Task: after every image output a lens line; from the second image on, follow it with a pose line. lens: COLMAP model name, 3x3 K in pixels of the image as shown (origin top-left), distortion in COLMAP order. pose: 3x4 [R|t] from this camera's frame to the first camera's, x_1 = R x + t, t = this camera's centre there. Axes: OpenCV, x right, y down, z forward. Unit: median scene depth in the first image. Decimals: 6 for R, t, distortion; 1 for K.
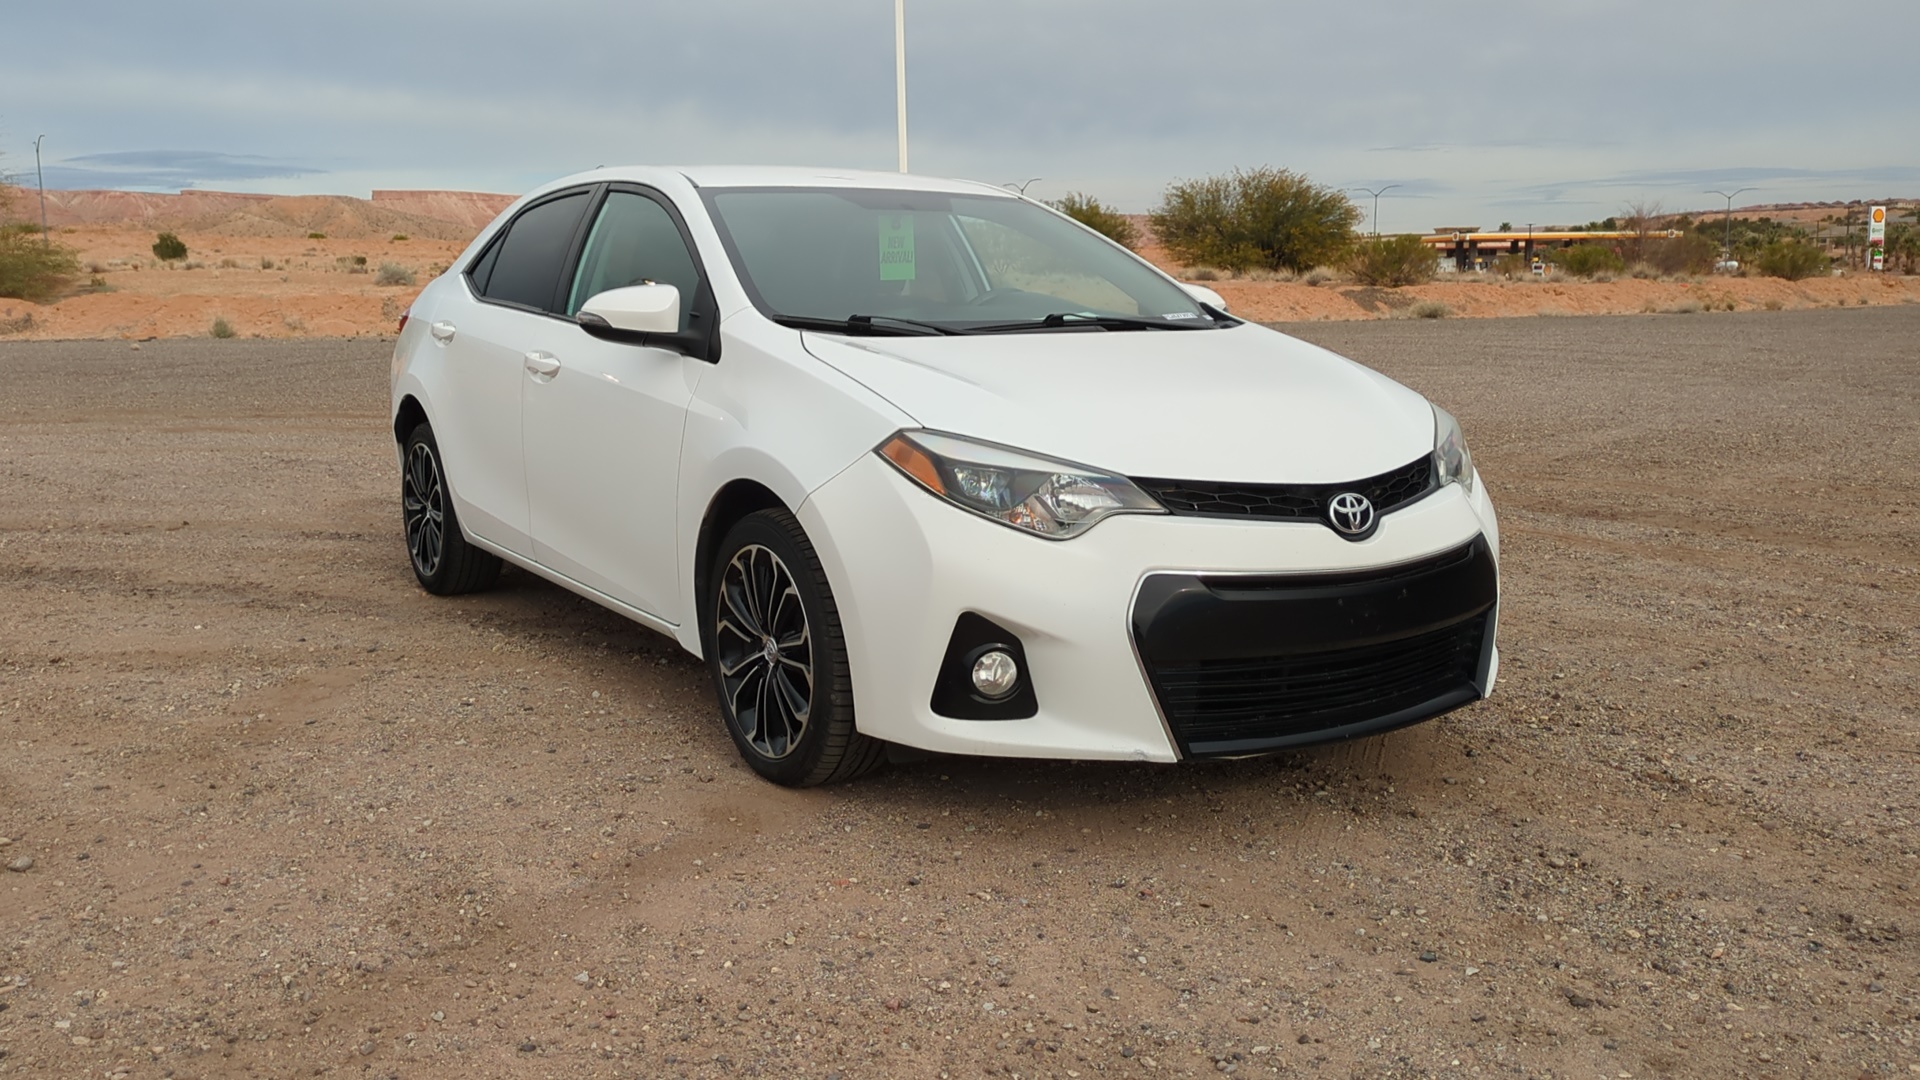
lens RADIAL K [[1639.3, 0, 972.4], [0, 1639.3, 538.5], [0, 0, 1]] dist [0.078911, -0.102676]
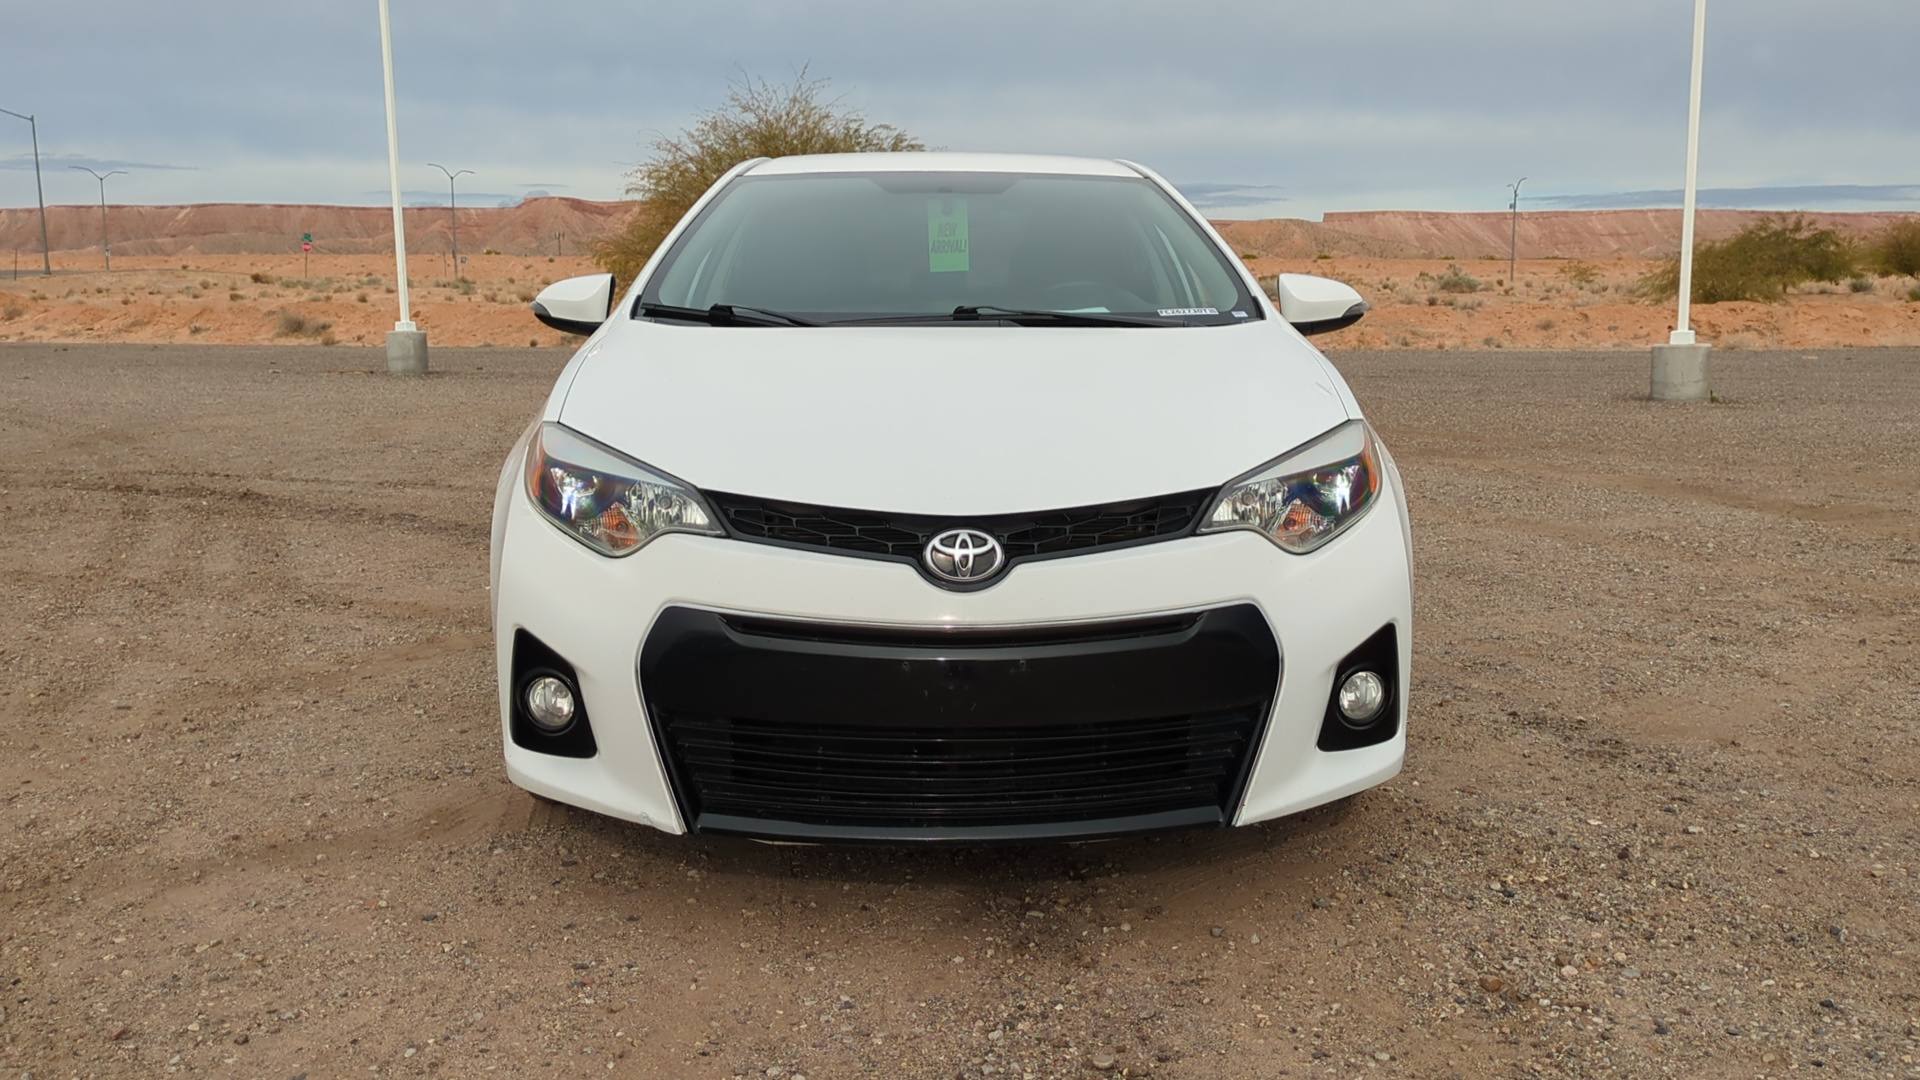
lens RADIAL K [[1639.3, 0, 972.4], [0, 1639.3, 538.5], [0, 0, 1]] dist [0.078911, -0.102676]
pose [[0.854087, 0.075493, -0.514622, 0.631016], [-0.080775, 0.996658, 0.012148, -0.033097], [0.513819, 0.031193, 0.857331, 0.339661]]
